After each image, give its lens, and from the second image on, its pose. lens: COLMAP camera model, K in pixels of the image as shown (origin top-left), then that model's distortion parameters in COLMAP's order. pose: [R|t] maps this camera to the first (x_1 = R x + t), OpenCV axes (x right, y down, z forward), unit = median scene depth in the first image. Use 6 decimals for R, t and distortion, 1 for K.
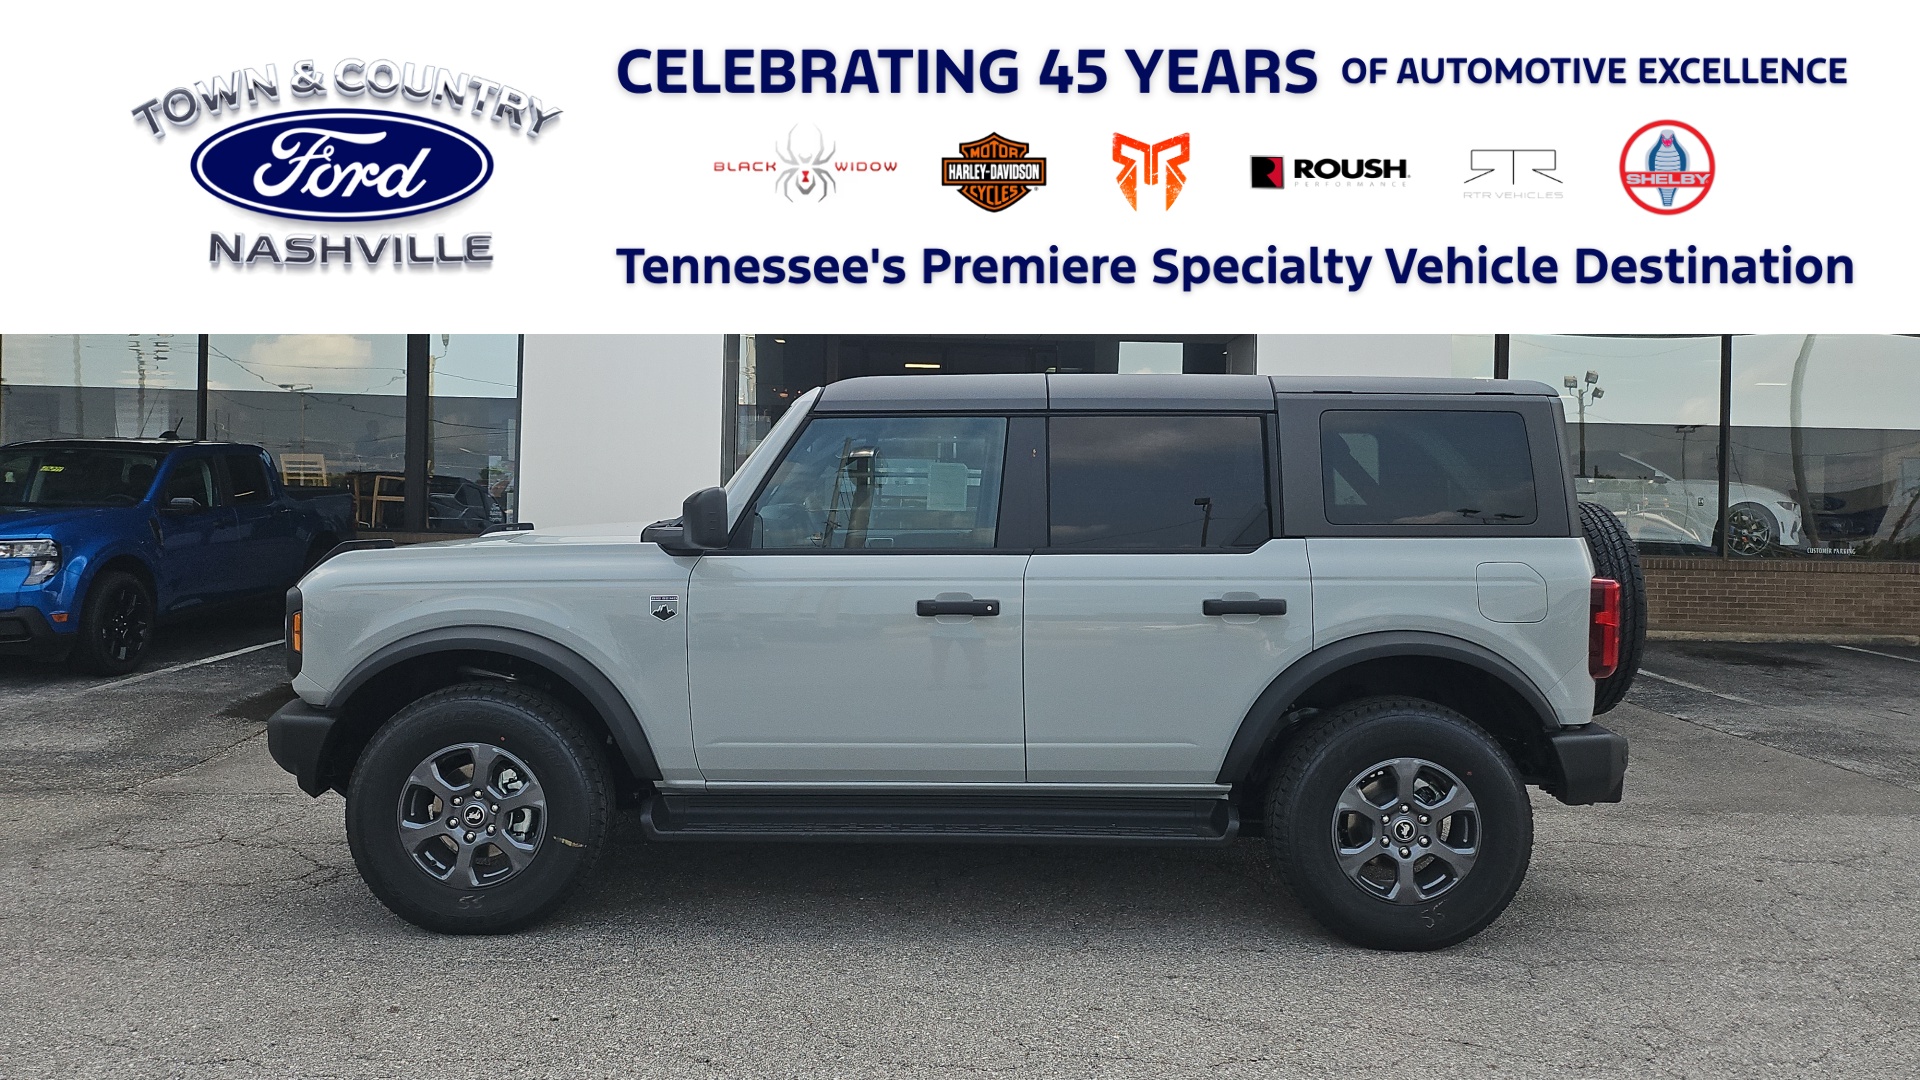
lens RADIAL K [[1339.6, 0, 956.4], [0, 1339.6, 534.6], [0, 0, 1]] dist [0.040418, -0.043299]
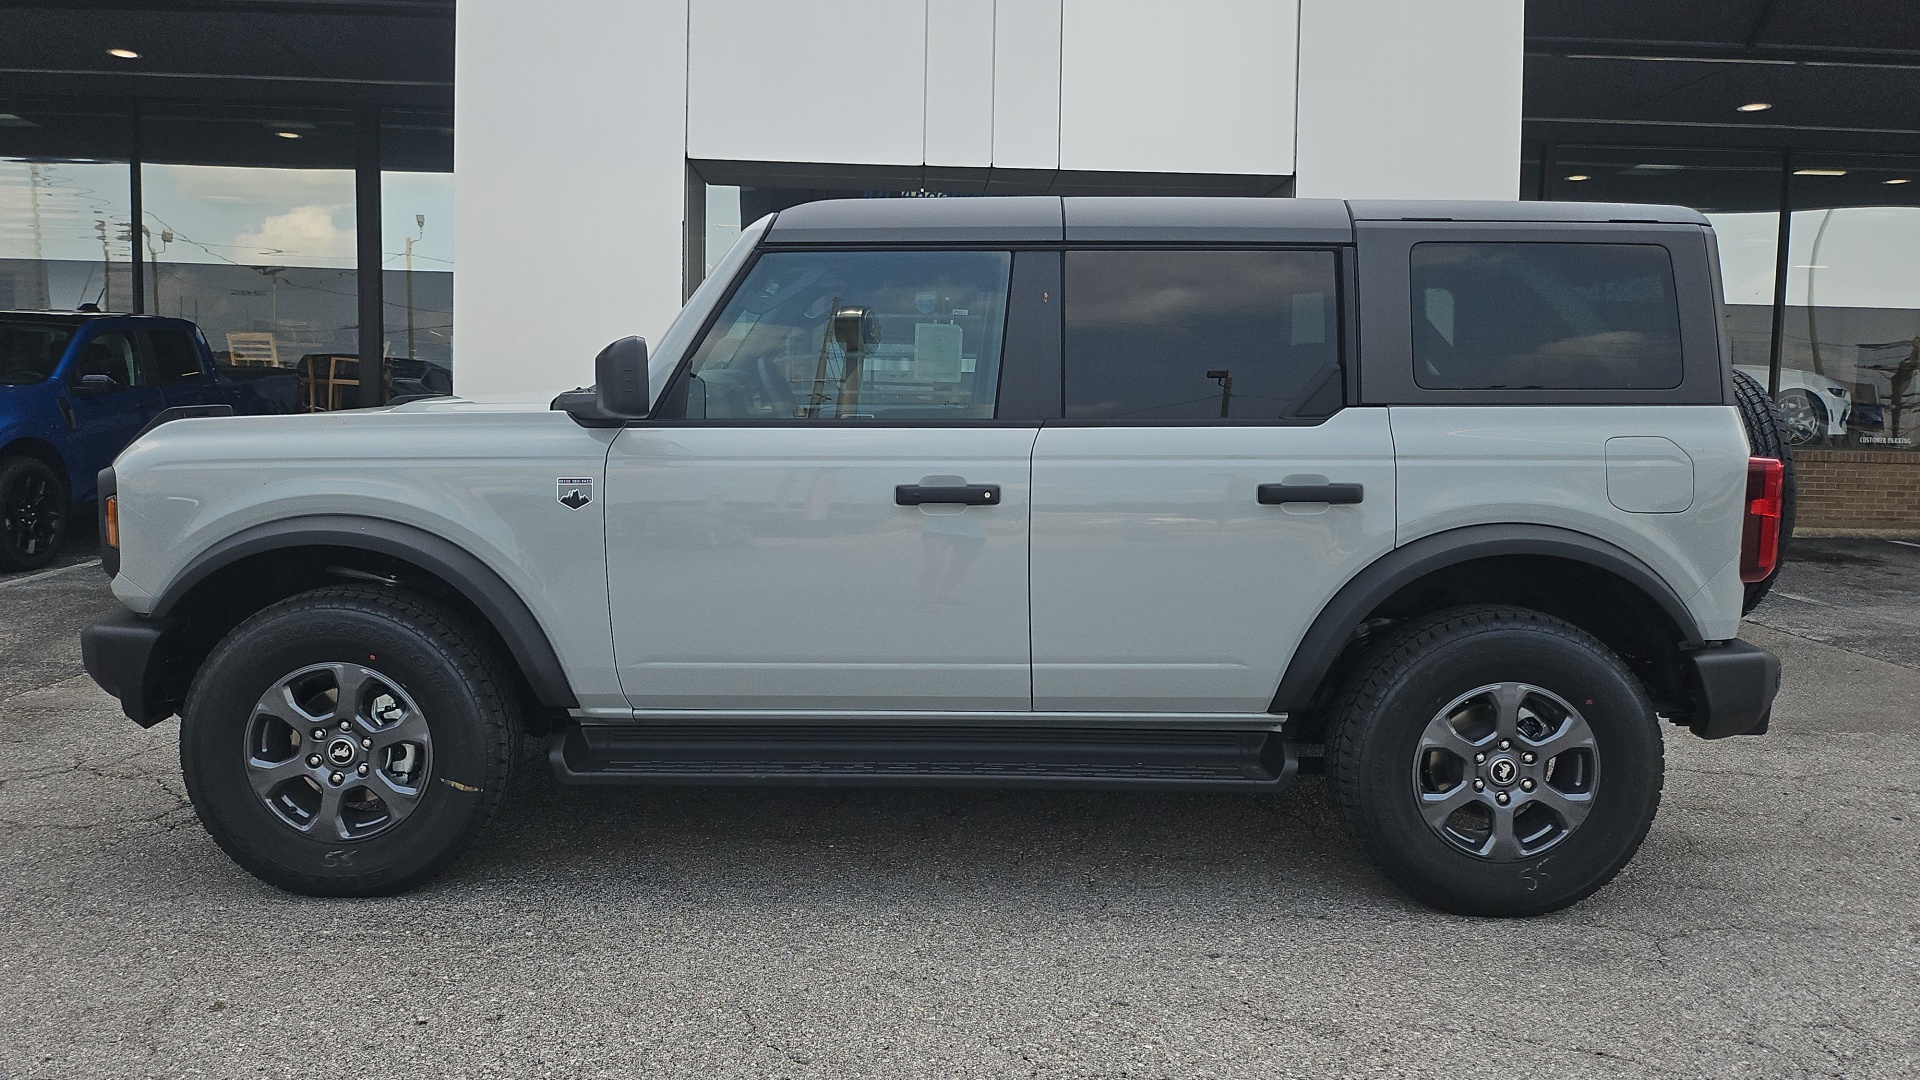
lens RADIAL K [[1339.6, 0, 950.3], [0, 1339.6, 554.4], [0, 0, 1]] dist [0.040418, -0.043299]
pose [[0.999988, 0.001695, -0.004543, 0.006488], [-0.001264, 0.995651, 0.093150, 0.016267], [0.004682, -0.093143, 0.995642, 0.209030]]
